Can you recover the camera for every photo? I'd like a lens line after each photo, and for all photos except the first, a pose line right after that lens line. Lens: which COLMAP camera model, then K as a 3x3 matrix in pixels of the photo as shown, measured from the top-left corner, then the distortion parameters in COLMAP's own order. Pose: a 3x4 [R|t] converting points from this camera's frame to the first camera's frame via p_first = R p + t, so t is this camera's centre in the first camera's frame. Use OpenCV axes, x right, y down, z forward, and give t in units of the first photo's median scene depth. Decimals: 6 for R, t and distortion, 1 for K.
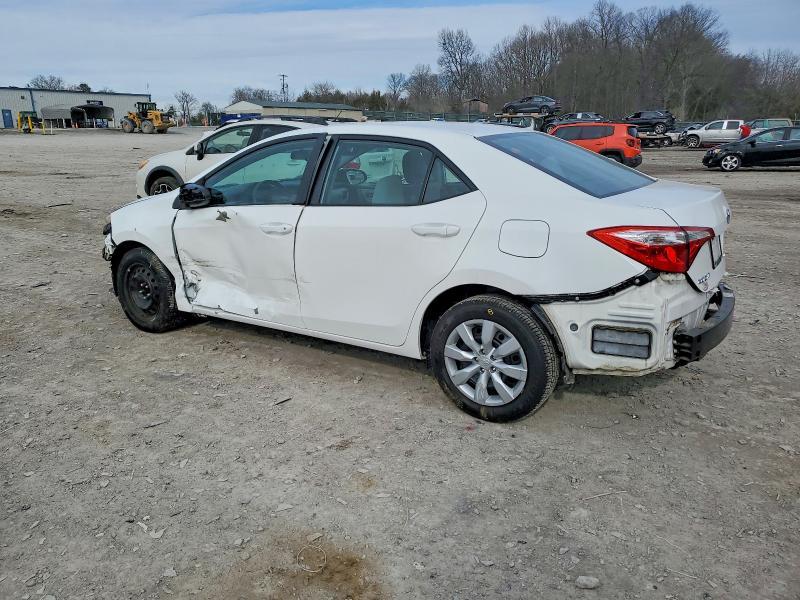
lens RADIAL K [[624.8, 0, 385.1], [0, 624.8, 298.8], [0, 0, 1]] dist [0.024213, -0.012020]
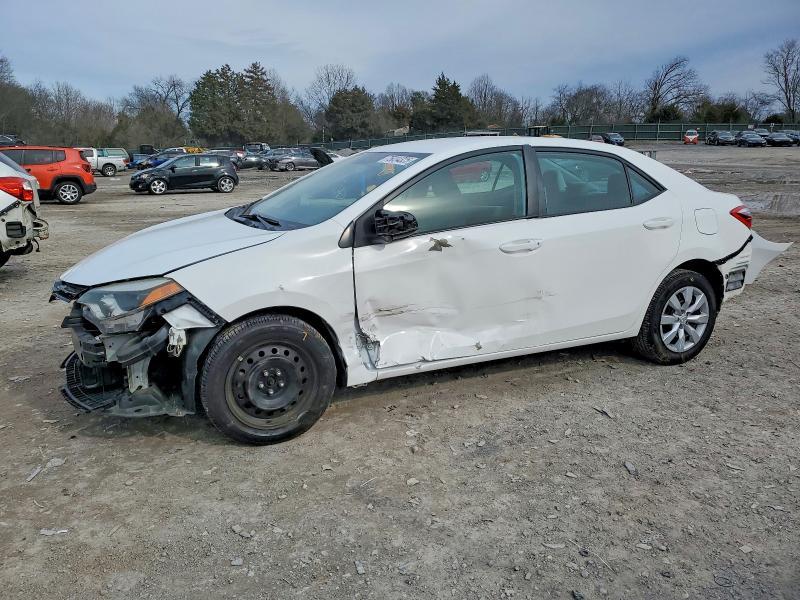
lens RADIAL K [[624.8, 0, 385.1], [0, 624.8, 298.8], [0, 0, 1]] dist [0.024213, -0.012020]
pose [[0.518532, -0.182187, 0.835424, -0.984871], [0.218069, 0.972905, 0.076817, -0.139809], [-0.826783, 0.142348, 0.544212, 0.614535]]
